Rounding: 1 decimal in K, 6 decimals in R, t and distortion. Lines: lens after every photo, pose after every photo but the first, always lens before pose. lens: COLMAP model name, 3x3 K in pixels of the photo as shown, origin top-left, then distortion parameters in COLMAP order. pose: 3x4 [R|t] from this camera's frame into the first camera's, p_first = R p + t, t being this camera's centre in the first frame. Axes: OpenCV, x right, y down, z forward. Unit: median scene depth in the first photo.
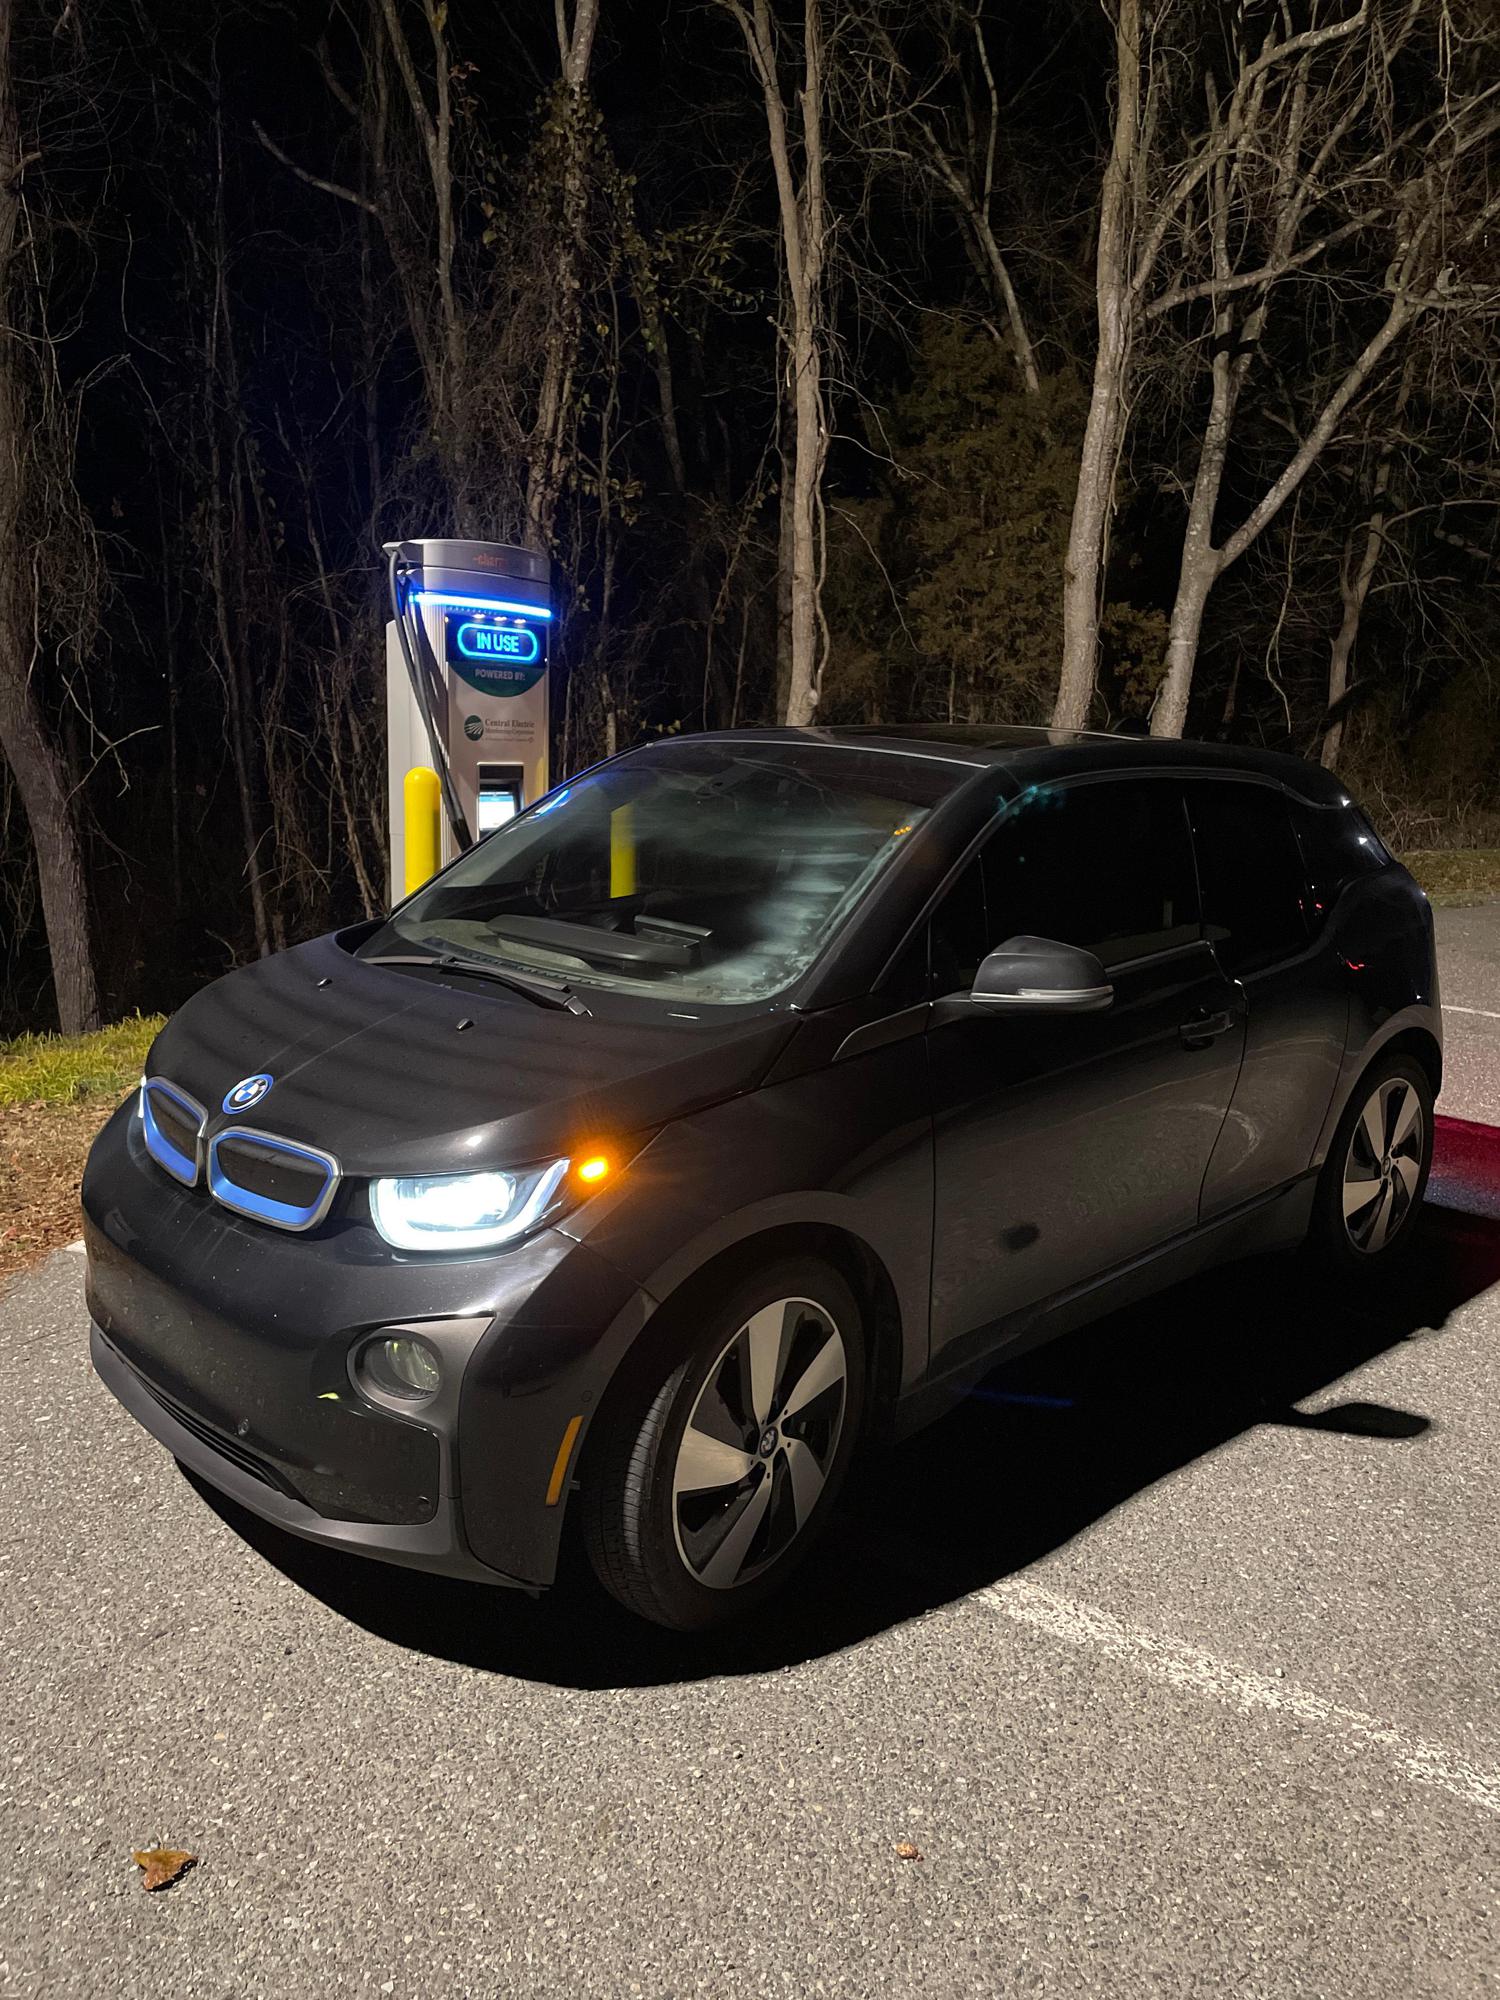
lens RADIAL K [[1464.8, 0, 752.9], [0, 1464.8, 1008.6], [0, 0, 1]] dist [0.011353, -0.032410]
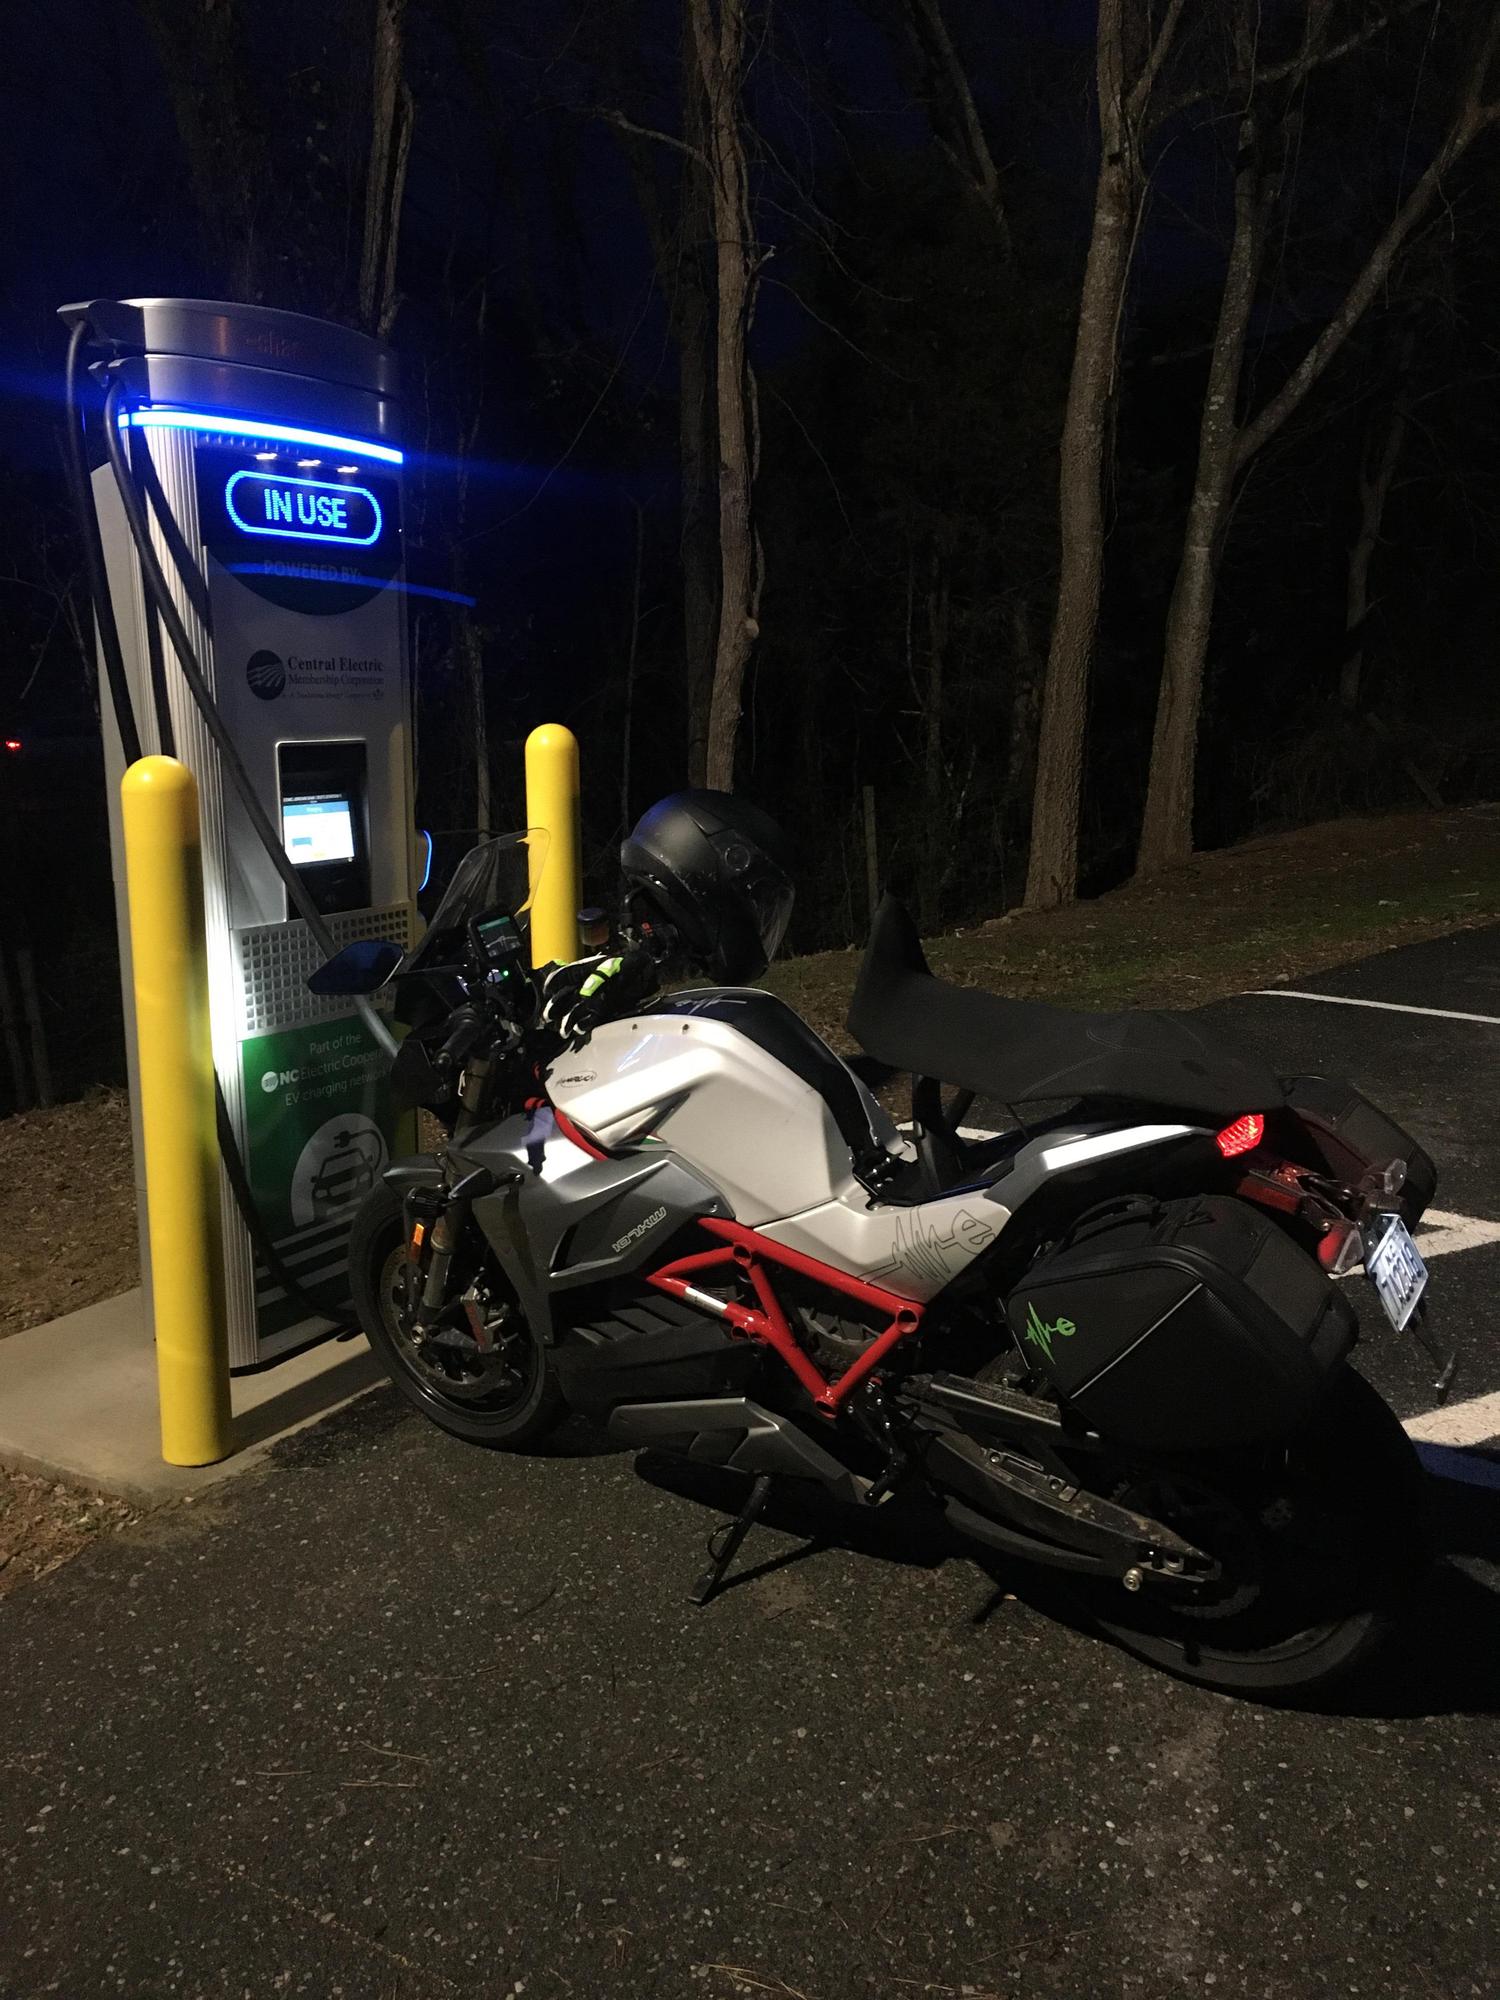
lens RADIAL K [[1628.7, 0, 749.7], [0, 1628.7, 1005.4], [0, 0, 1]] dist [0.010032, -0.003617]
pose [[0.996603, -0.042679, 0.070440, -0.061471], [0.041893, 0.999043, 0.012600, -0.069972], [-0.070910, -0.009606, 0.997436, 0.386341]]
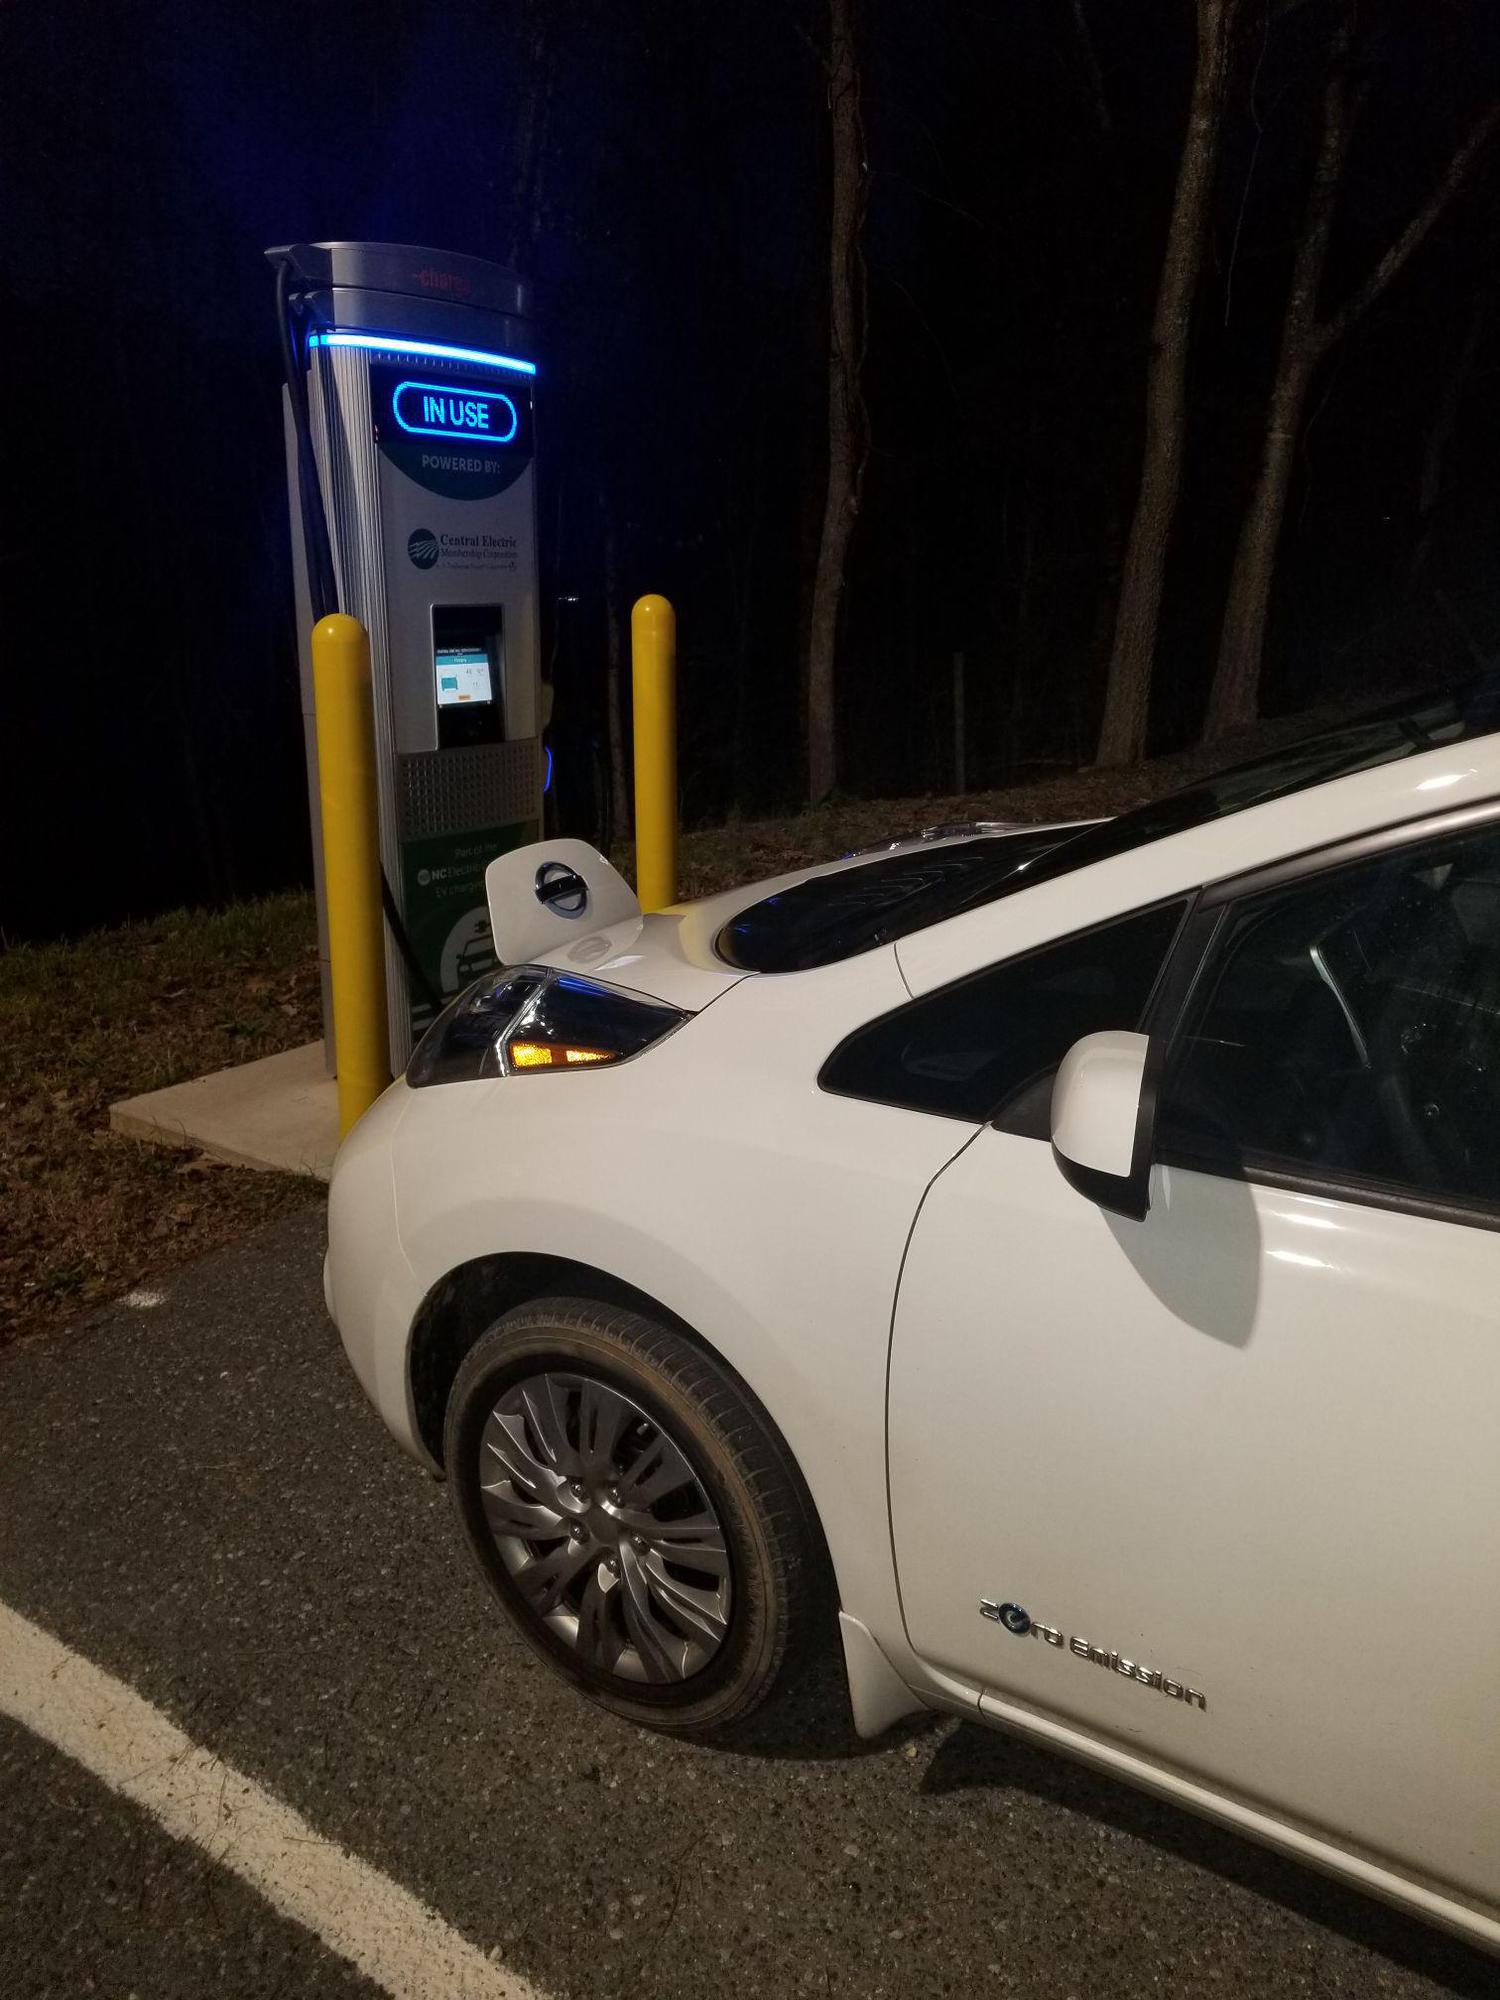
lens RADIAL K [[1464.8, 0, 749.1], [0, 1464.8, 998.5], [0, 0, 1]] dist [0.011353, -0.032410]
pose [[0.999948, -0.009598, -0.003332, -0.042531], [0.009909, 0.993726, 0.111405, -0.060250], [0.002242, -0.111432, 0.993770, 0.310715]]
